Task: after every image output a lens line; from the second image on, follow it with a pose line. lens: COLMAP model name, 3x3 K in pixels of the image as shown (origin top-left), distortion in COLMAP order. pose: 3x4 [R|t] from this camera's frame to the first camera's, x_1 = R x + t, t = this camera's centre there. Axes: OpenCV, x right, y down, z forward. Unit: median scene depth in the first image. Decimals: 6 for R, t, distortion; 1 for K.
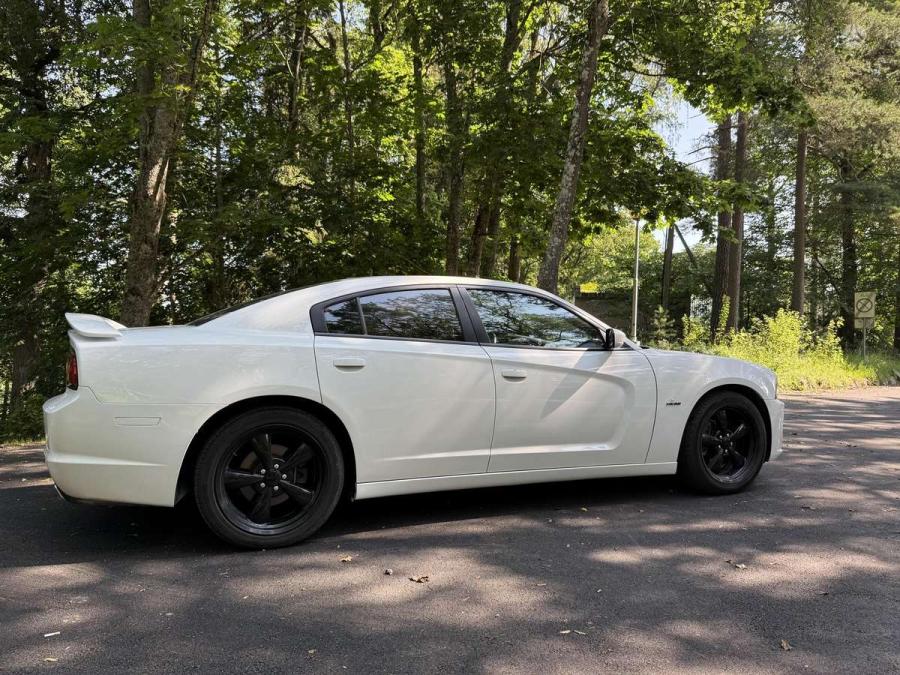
lens RADIAL K [[650.1, 0, 441.1], [0, 650.1, 318.1], [0, 0, 1]] dist [0.012347, -0.029681]
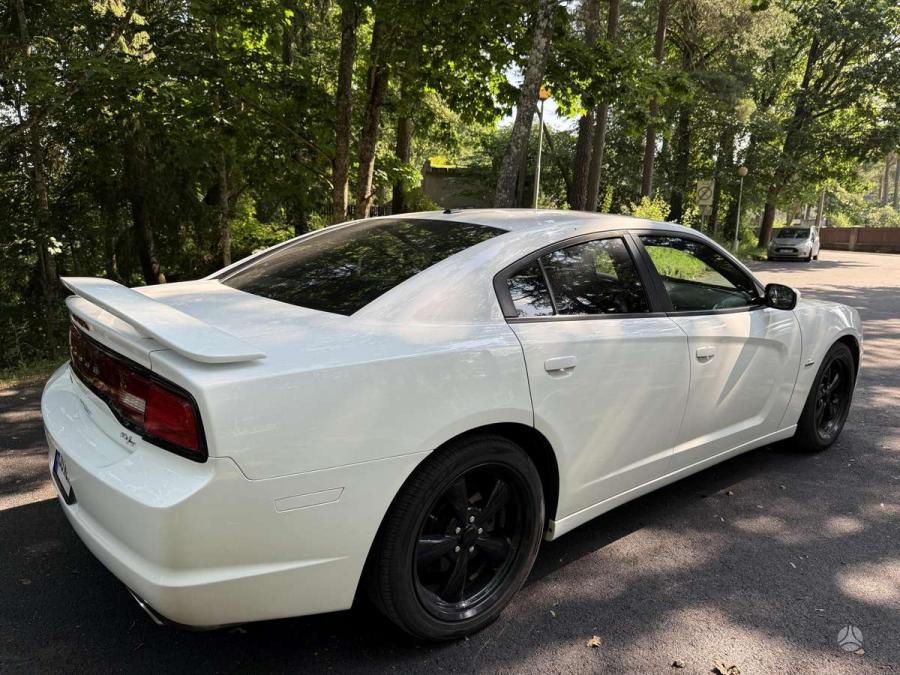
lens RADIAL K [[650.1, 0, 448.7], [0, 650.1, 337.1], [0, 0, 1]] dist [0.012347, -0.029681]
pose [[0.956517, -0.038968, 0.289062, -0.359374], [-0.028209, 0.974031, 0.224650, -0.087032], [-0.290309, -0.223035, 0.930578, 0.316740]]
